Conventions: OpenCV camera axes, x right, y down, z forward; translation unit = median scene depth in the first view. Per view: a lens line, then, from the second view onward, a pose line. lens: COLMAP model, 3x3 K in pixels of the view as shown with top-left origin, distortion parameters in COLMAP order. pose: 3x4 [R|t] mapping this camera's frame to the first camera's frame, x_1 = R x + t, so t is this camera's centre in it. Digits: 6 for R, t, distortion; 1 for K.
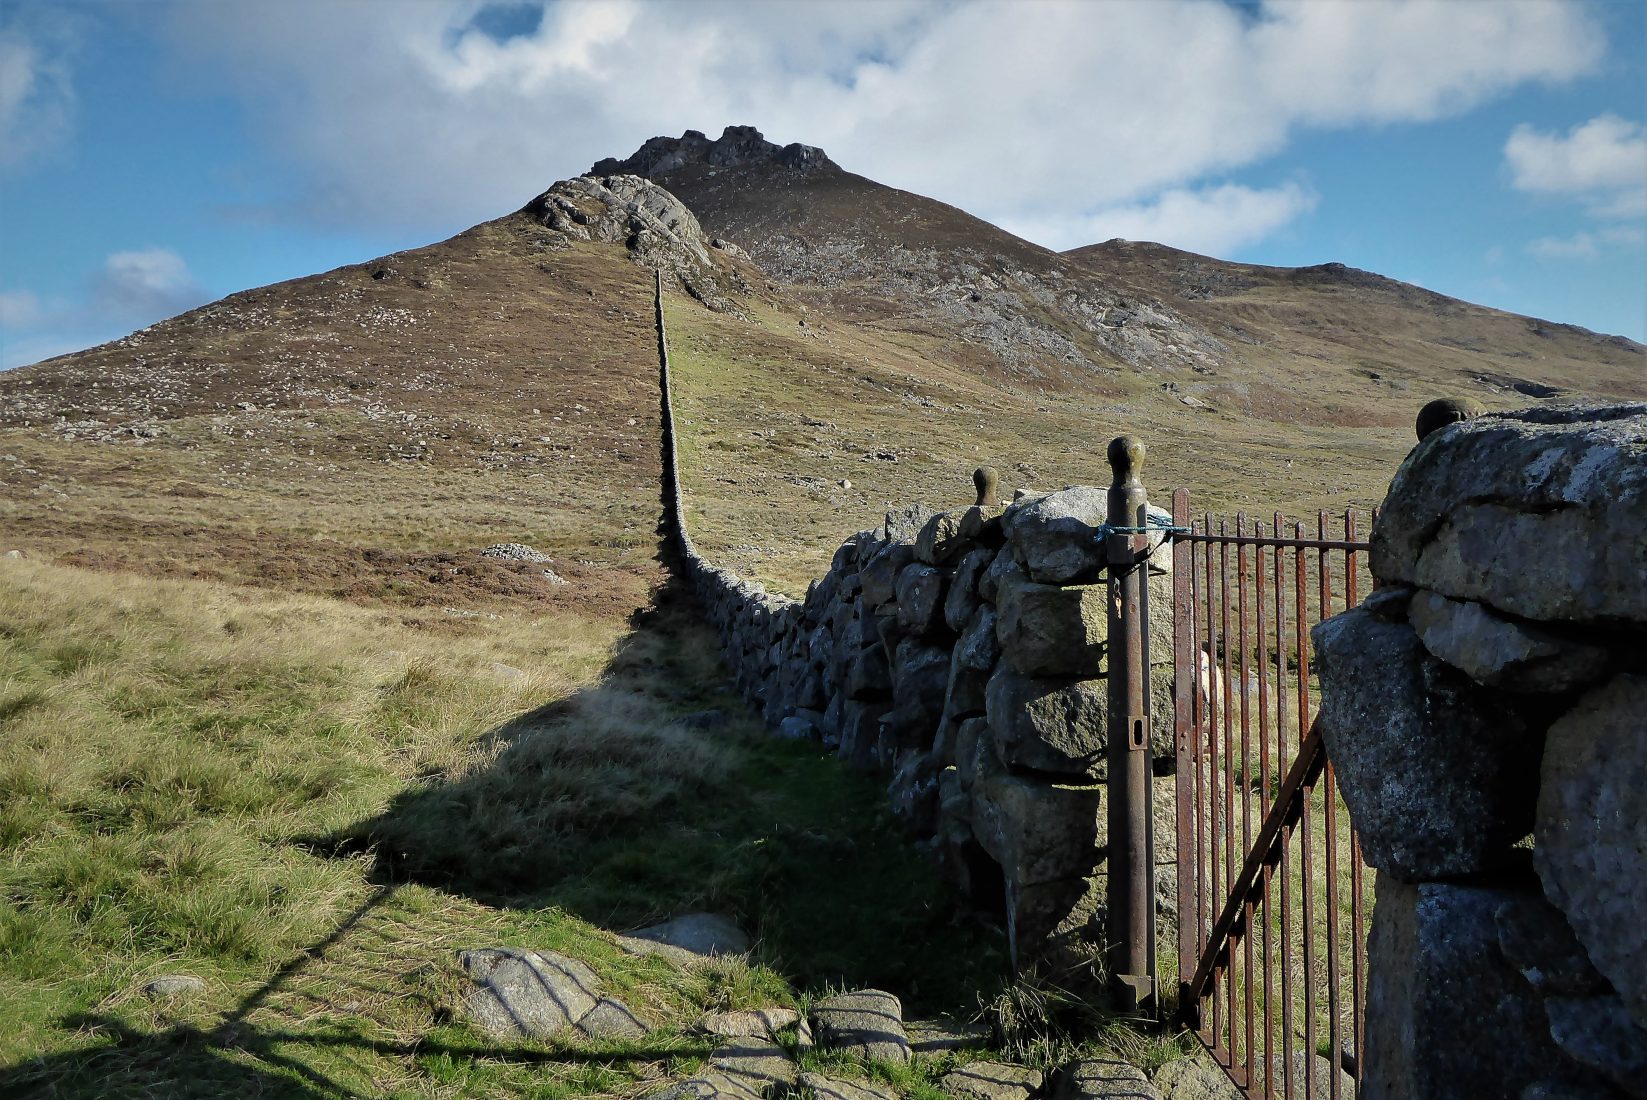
lens RADIAL K [[1198.8, 0, 832.6], [0, 1198.8, 542.6], [0, 0, 1]] dist [-0.000549, -0.003491]
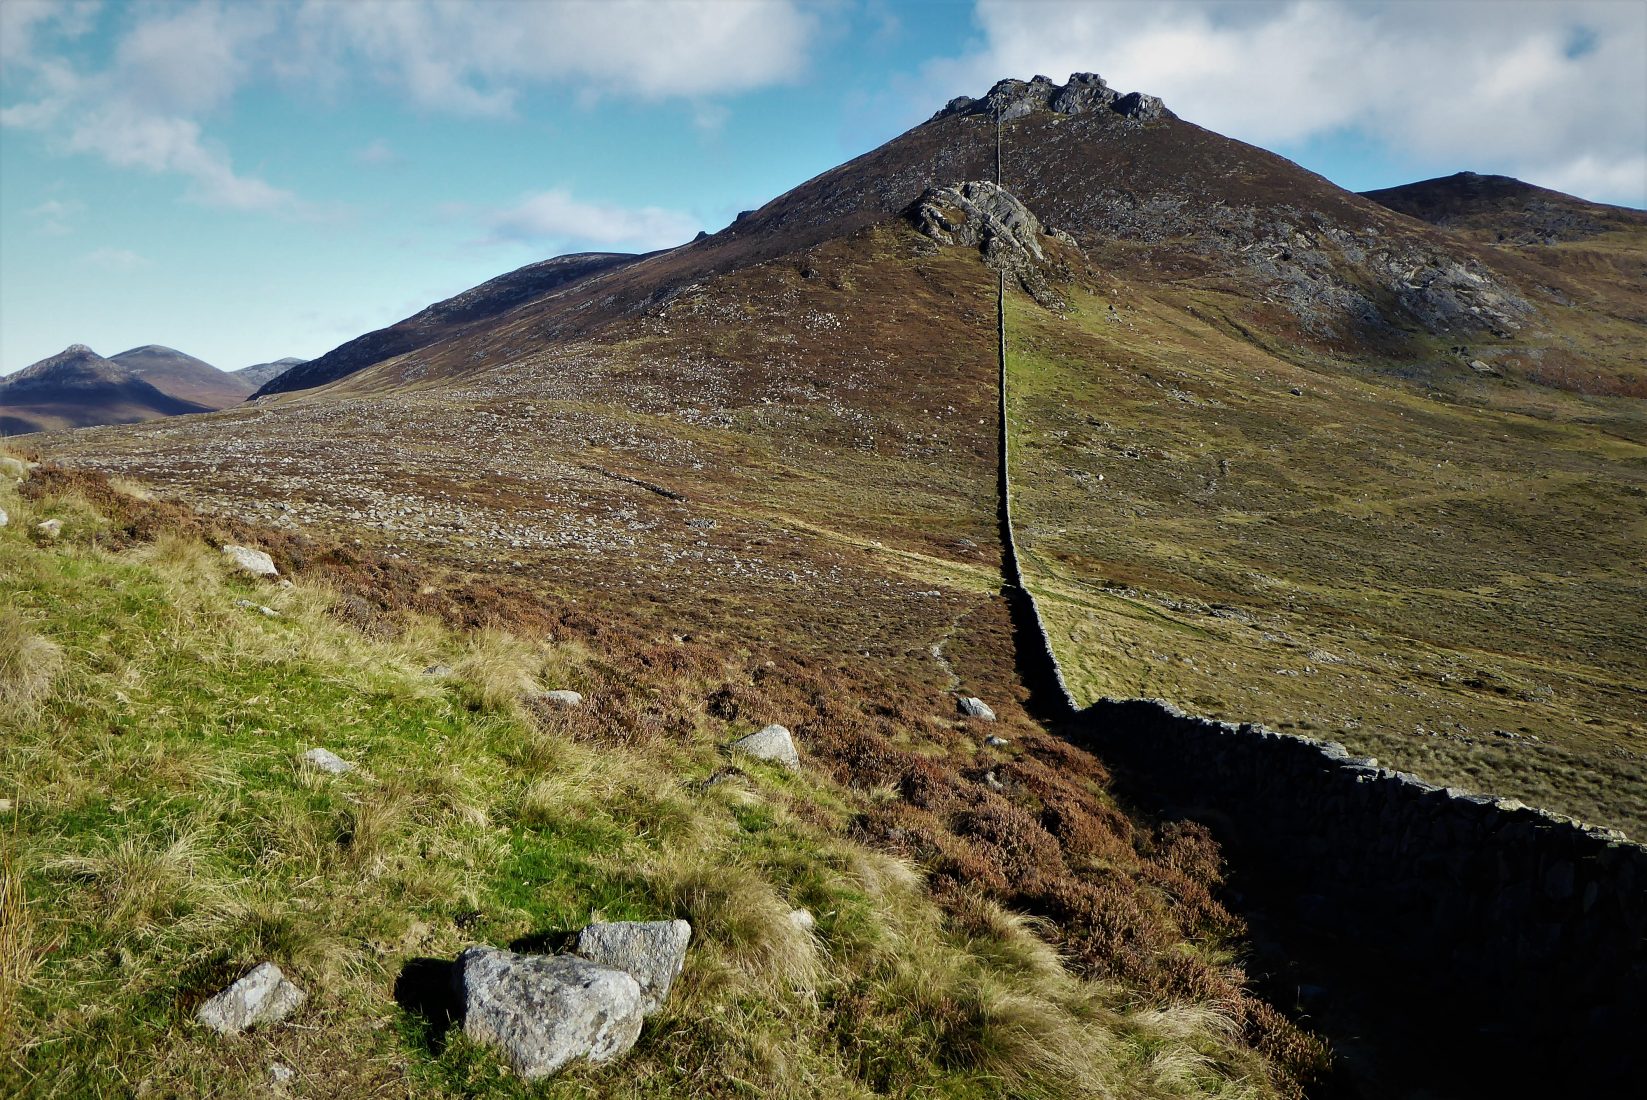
lens RADIAL K [[1198.8, 0, 832.6], [0, 1198.8, 542.6], [0, 0, 1]] dist [-0.000549, -0.003491]
pose [[0.963308, 0.084691, -0.254688, 0.034241], [-0.062035, 0.993473, 0.095722, -0.036964], [0.261133, -0.076410, 0.962274, -0.317548]]
